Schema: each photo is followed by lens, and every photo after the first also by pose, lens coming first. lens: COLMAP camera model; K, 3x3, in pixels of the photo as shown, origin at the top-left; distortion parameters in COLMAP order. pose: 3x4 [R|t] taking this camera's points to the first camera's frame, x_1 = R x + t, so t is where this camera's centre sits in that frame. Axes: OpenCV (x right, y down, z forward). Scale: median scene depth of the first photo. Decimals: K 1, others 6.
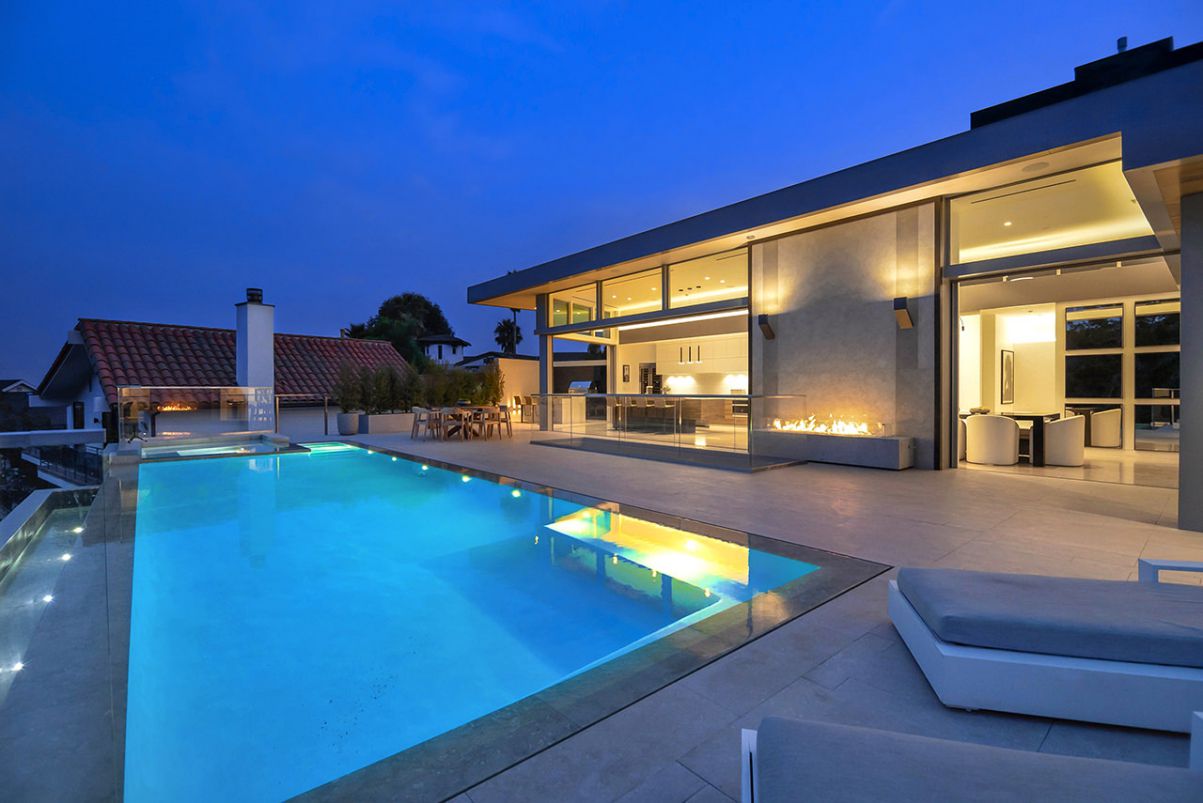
lens RADIAL K [[552.7, 0, 601.5], [0, 552.7, 401.5], [0, 0, 1]] dist [-0.009712, -0.001013]
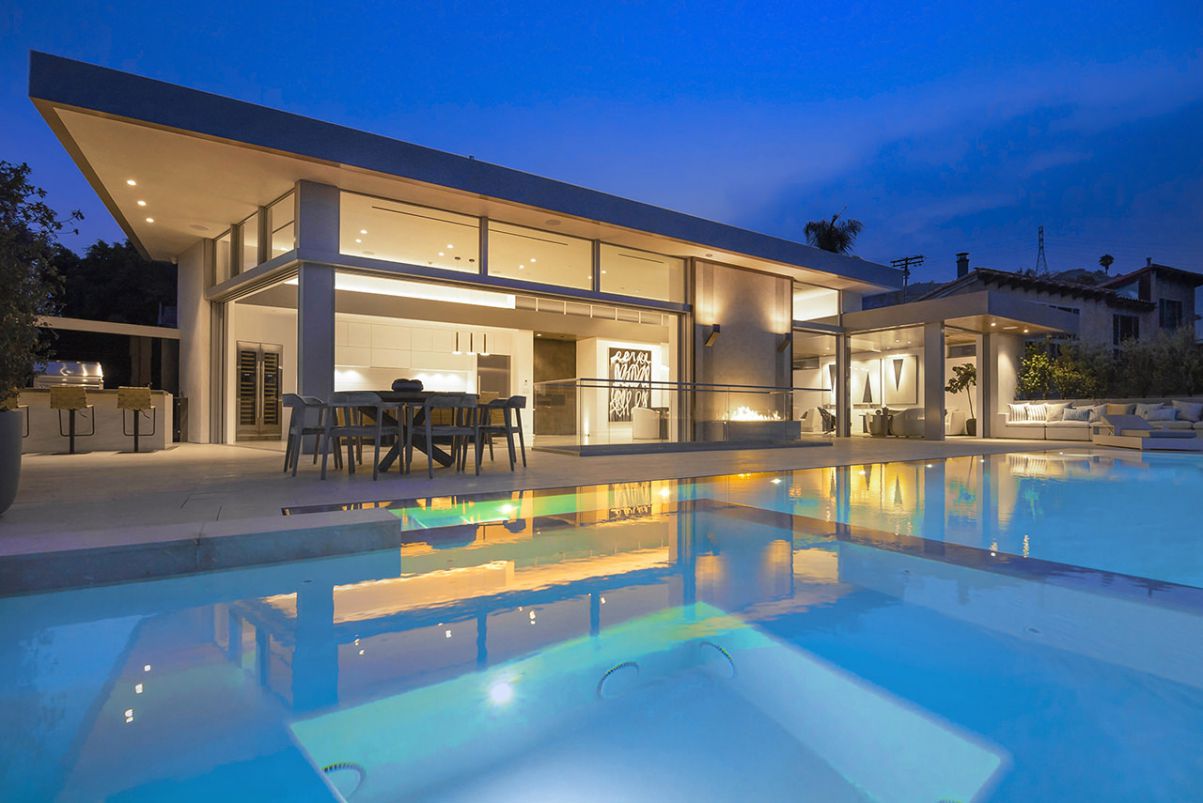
lens RADIAL K [[552.7, 0, 601.5], [0, 552.7, 401.5], [0, 0, 1]] dist [-0.009712, -0.001013]
pose [[0.130288, 0.021807, 0.991236, -0.525469], [0.017043, 0.999561, -0.024230, 0.017913], [-0.991330, 0.020050, 0.129860, 0.634672]]
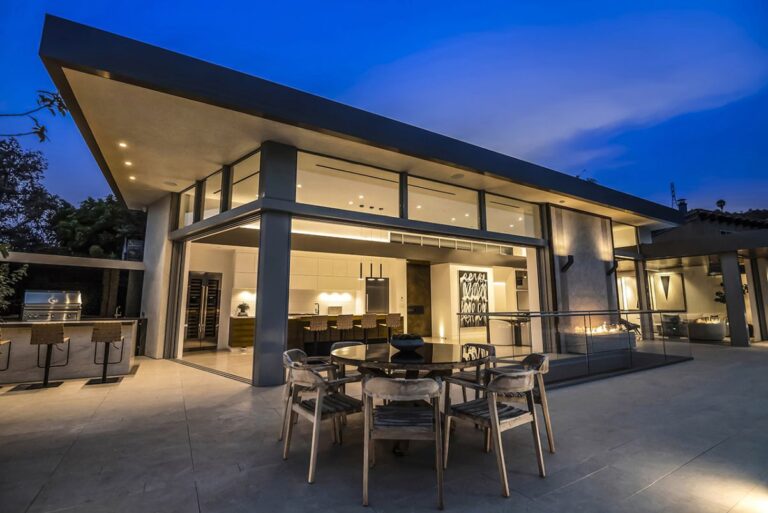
lens RADIAL K [[352.5, 0, 387.5], [0, 352.5, 247.9], [0, 0, 1]] dist [-0.010163, -0.000319]
pose [[0.153342, 0.154232, 0.976063, -0.405852], [0.021664, 0.986983, -0.159361, -0.022936], [-0.987936, 0.045582, 0.148004, 0.778663]]
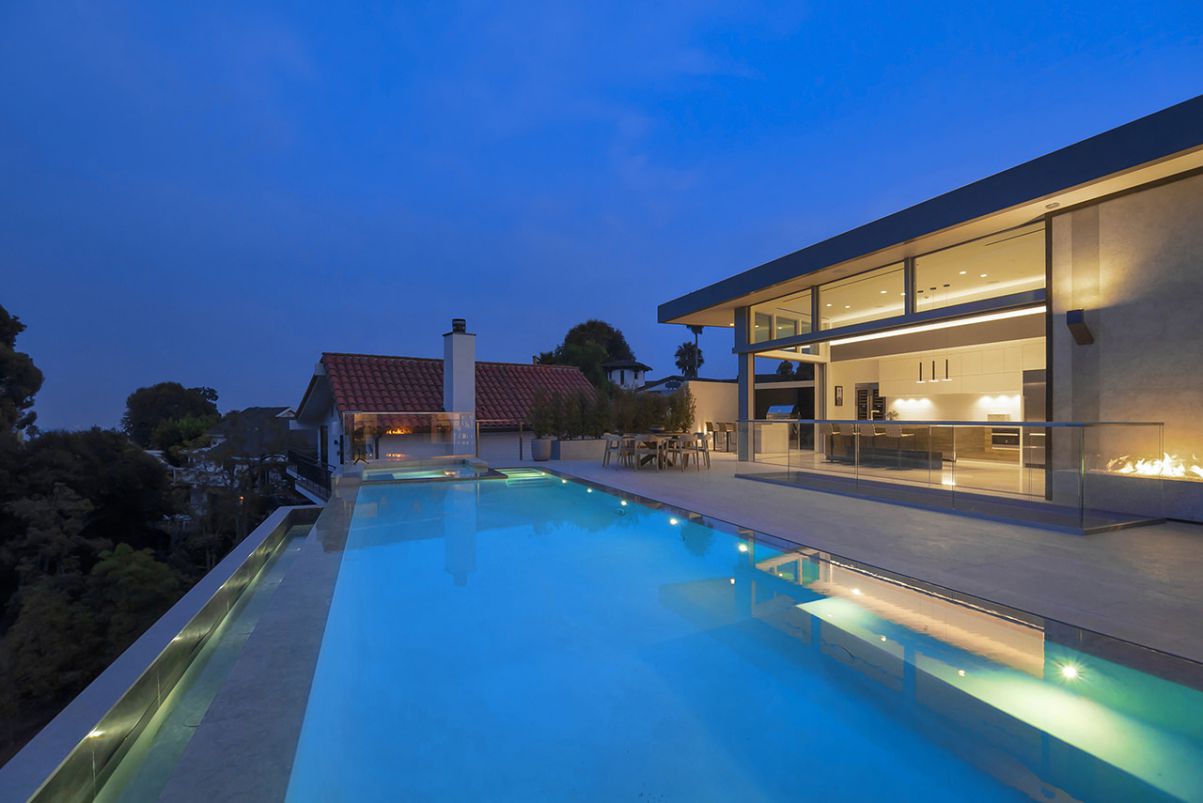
lens RADIAL K [[569.4, 0, 603.7], [0, 569.4, 427.5], [0, 0, 1]] dist [-0.000057, -0.000512]
pose [[0.950864, 0.005765, -0.309555, -0.034806], [-0.005444, 0.999983, 0.001900, -0.001712], [0.309561, -0.000121, 0.950880, 0.059779]]
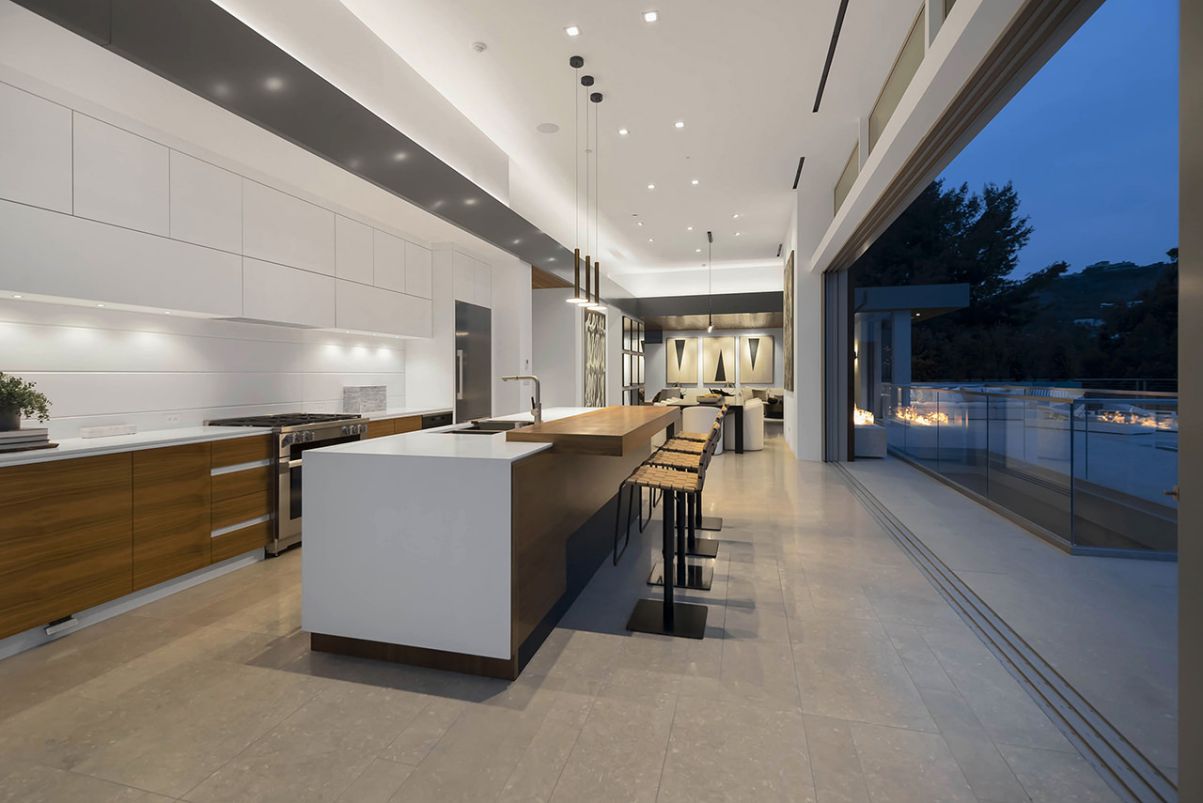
lens RADIAL K [[551.9, 0, 600.3], [0, 551.9, 372.0], [0, 0, 1]] dist [-0.000751, -0.000172]
pose [[-0.578601, 0.008810, 0.815563, -0.085518], [0.024579, 0.999676, 0.006638, -0.029521], [-0.815240, 0.023886, -0.578630, 1.062287]]
